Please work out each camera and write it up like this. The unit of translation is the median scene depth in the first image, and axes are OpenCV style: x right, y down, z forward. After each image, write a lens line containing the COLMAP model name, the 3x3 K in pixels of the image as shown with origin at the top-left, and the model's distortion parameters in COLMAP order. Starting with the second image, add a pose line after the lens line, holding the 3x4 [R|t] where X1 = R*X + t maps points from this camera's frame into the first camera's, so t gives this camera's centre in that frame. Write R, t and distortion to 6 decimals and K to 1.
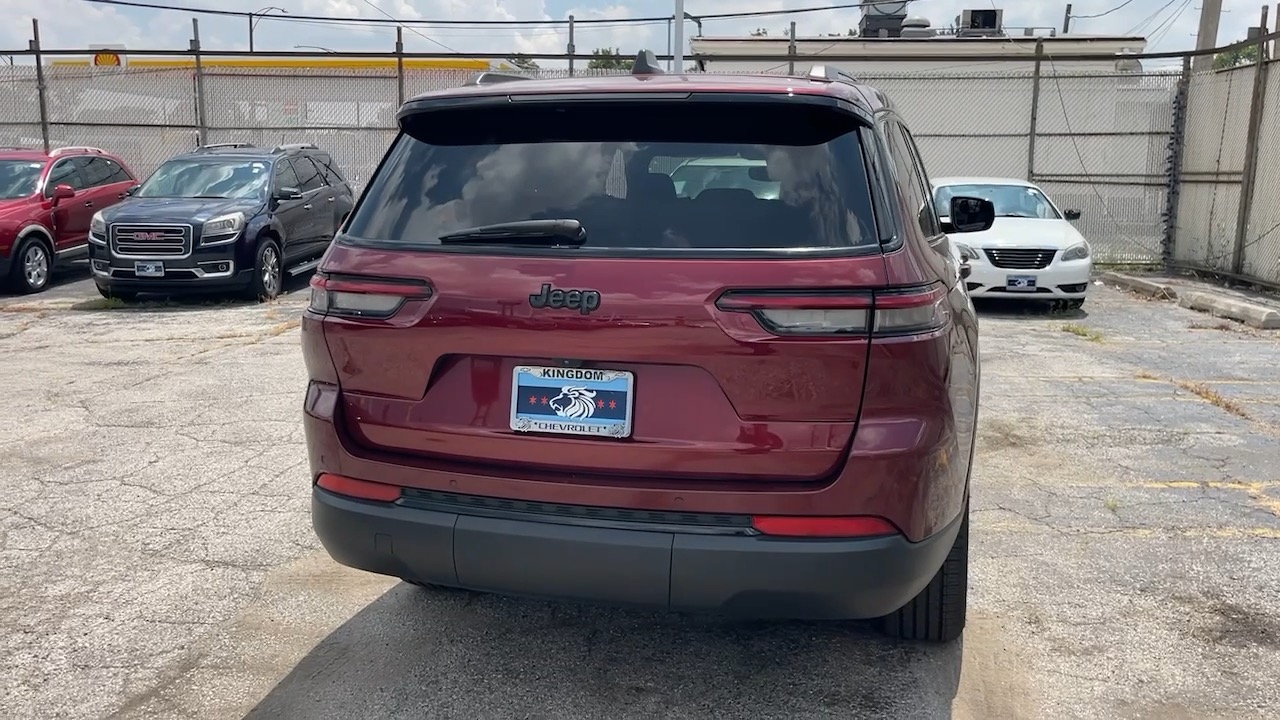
lens RADIAL K [[1110.8, 0, 640.0], [0, 1110.8, 360.0], [0, 0, 1]] dist [0.044621, -0.049528]
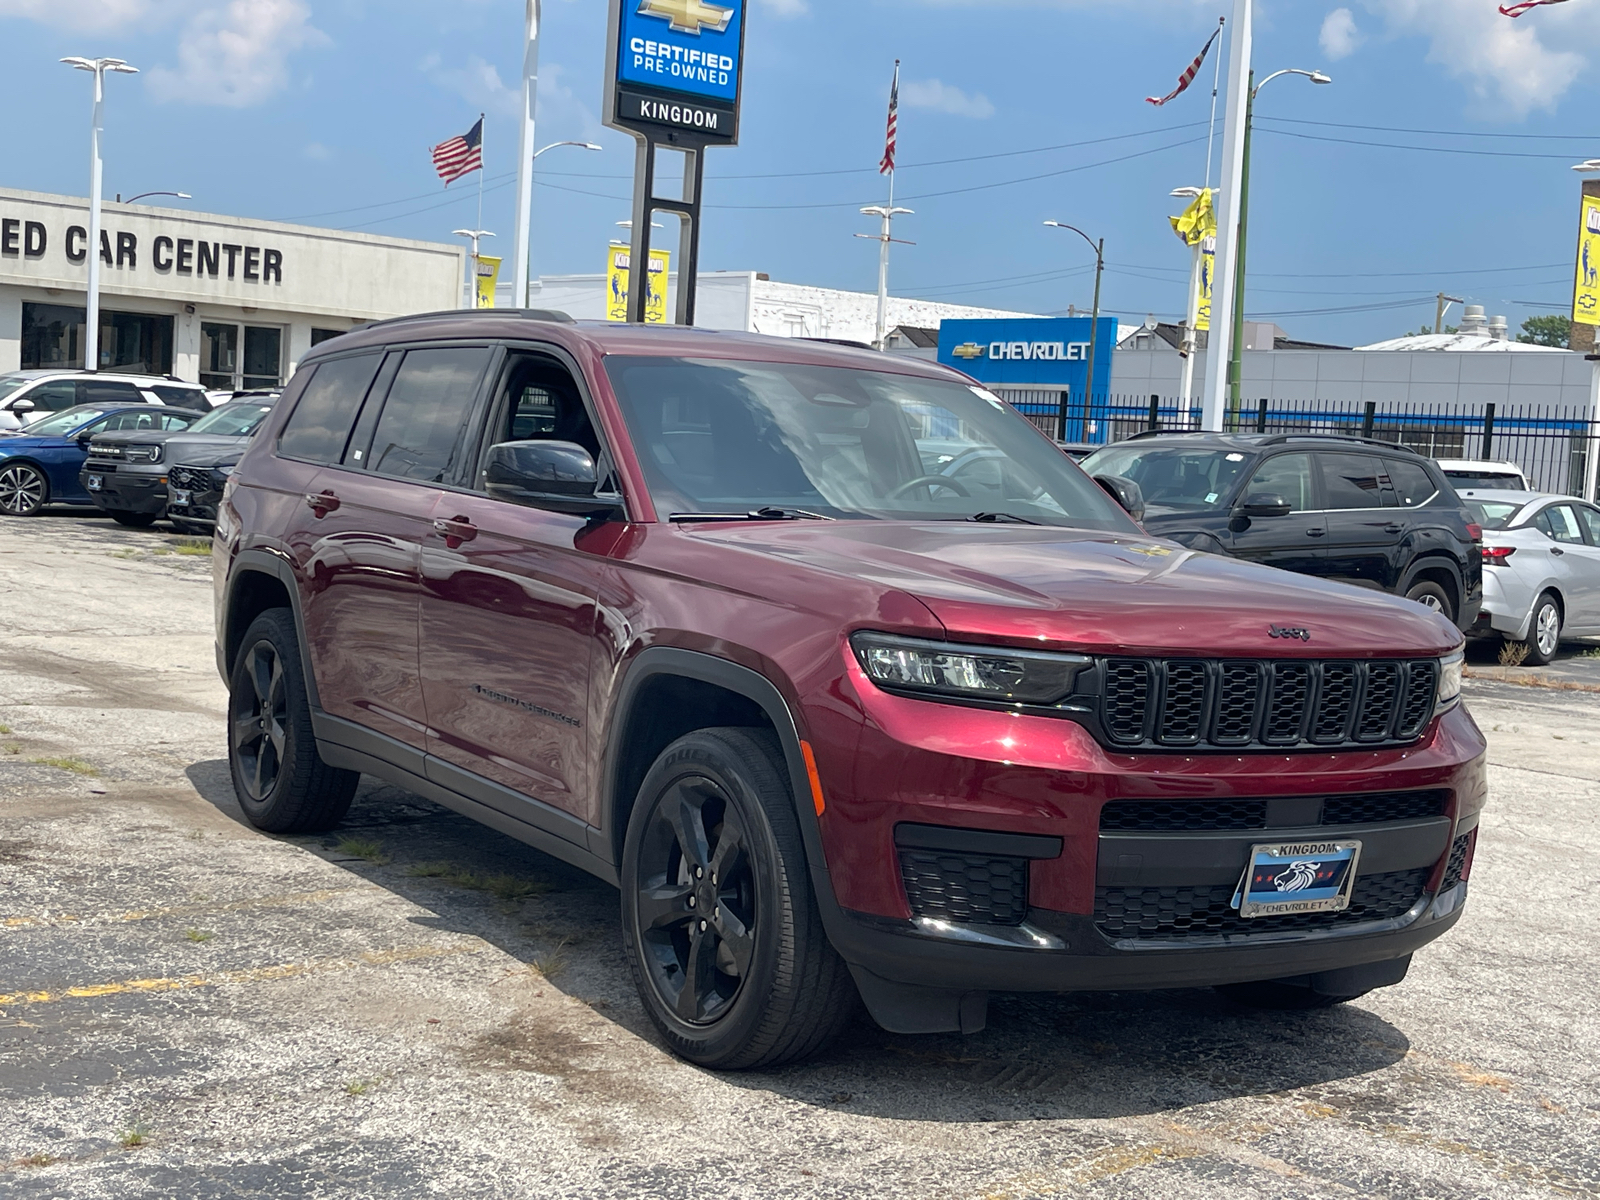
lens RADIAL K [[2172.3, 0, 800.0], [0, 2172.3, 600.0], [0, 0, 1]] dist [0.116657, -0.382824]
pose [[-0.681541, 0.000263, -0.731780, 0.345353], [-0.175125, 0.970884, 0.163451, -0.094095], [0.710516, 0.239551, -0.661651, 0.640071]]
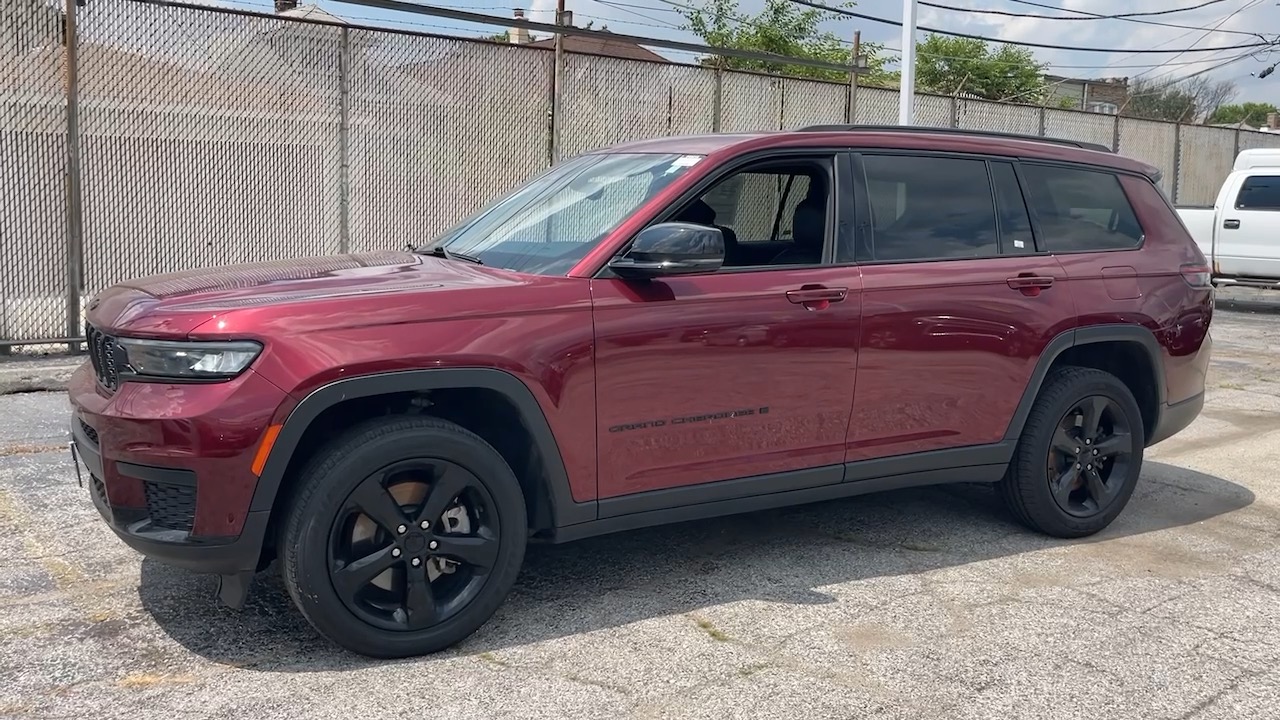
lens RADIAL K [[1110.8, 0, 640.0], [0, 1110.8, 360.0], [0, 0, 1]] dist [0.044621, -0.049528]
pose [[-0.705288, -0.115659, 0.699423, -0.184447], [0.089361, 0.964228, 0.249558, -0.091581], [-0.703267, 0.238511, -0.669723, 0.572688]]
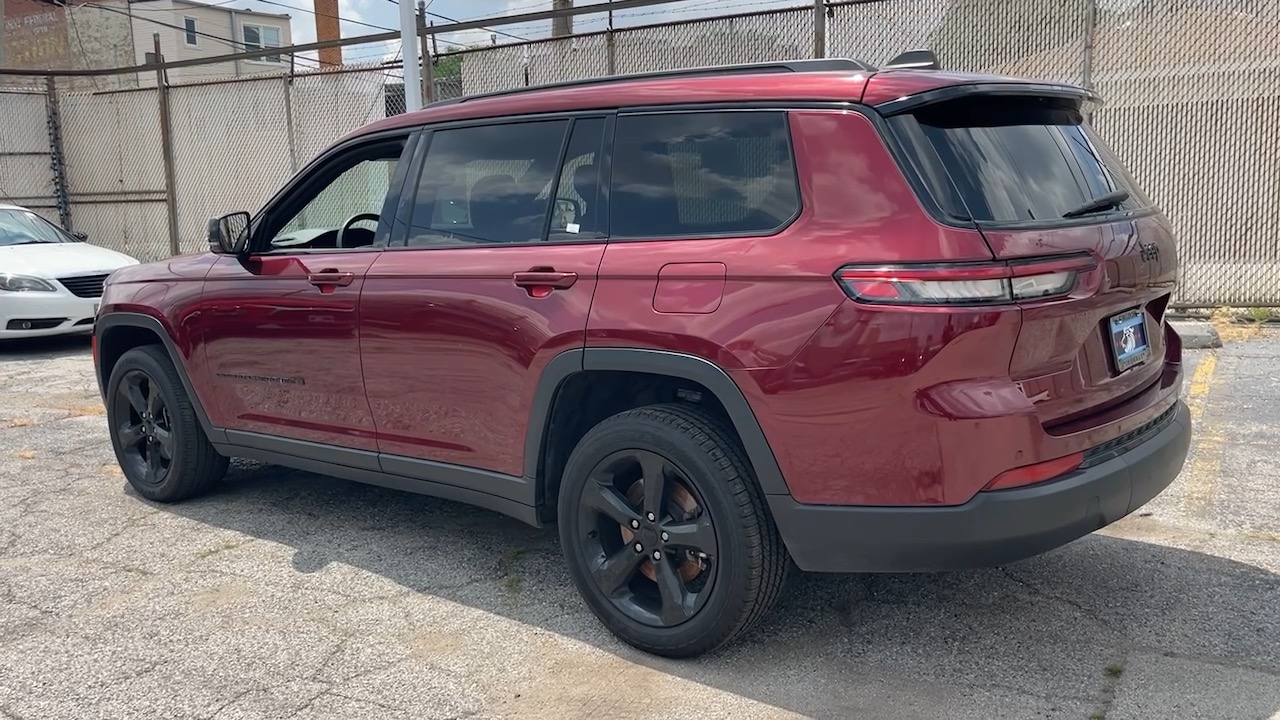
lens RADIAL K [[1126.5, 0, 639.5], [0, 1126.5, 315.8], [0, 0, 1]] dist [0.039703, -0.002557]
pose [[0.407706, -0.125361, 0.904467, -0.251455], [0.183811, 0.981522, 0.053184, -0.026991], [-0.894421, 0.144567, 0.423215, 0.167879]]
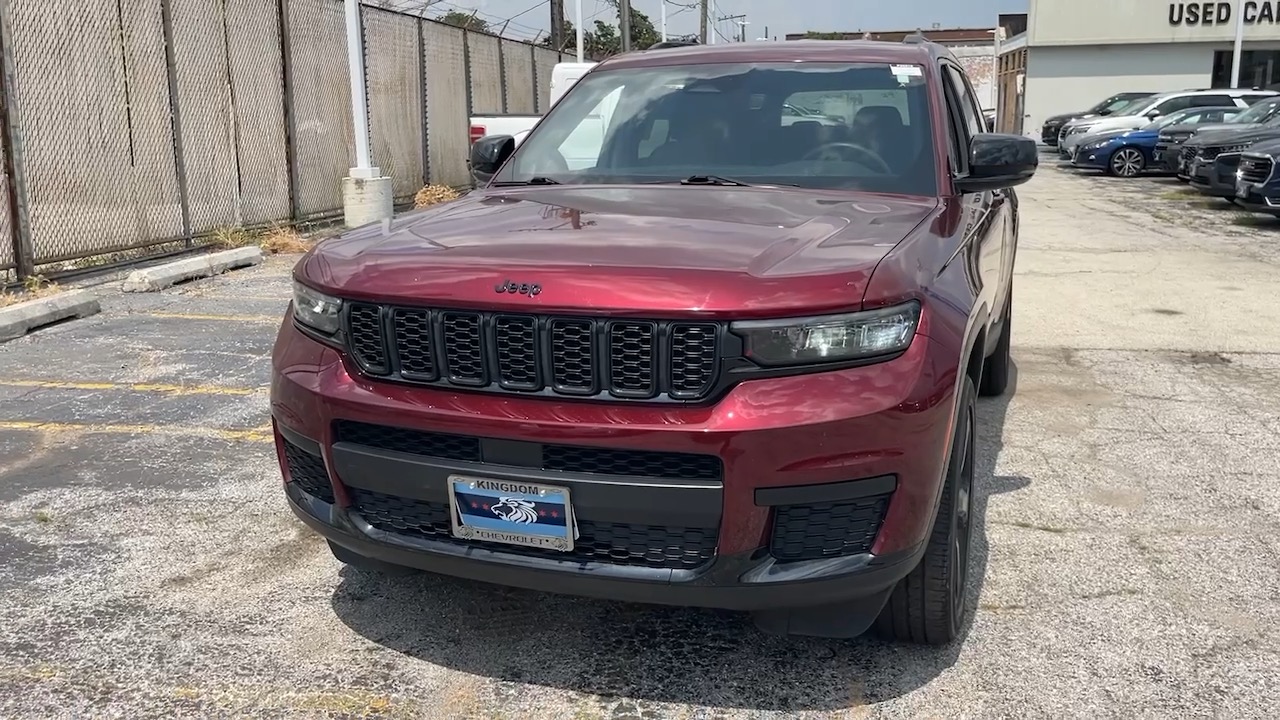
lens RADIAL K [[1110.8, 0, 640.0], [0, 1110.8, 360.0], [0, 0, 1]] dist [0.044621, -0.049528]
pose [[-0.997171, -0.014790, 0.073701, 0.046055], [0.012661, 0.933401, 0.358612, -0.100946], [-0.074097, 0.358531, -0.930573, 0.645094]]
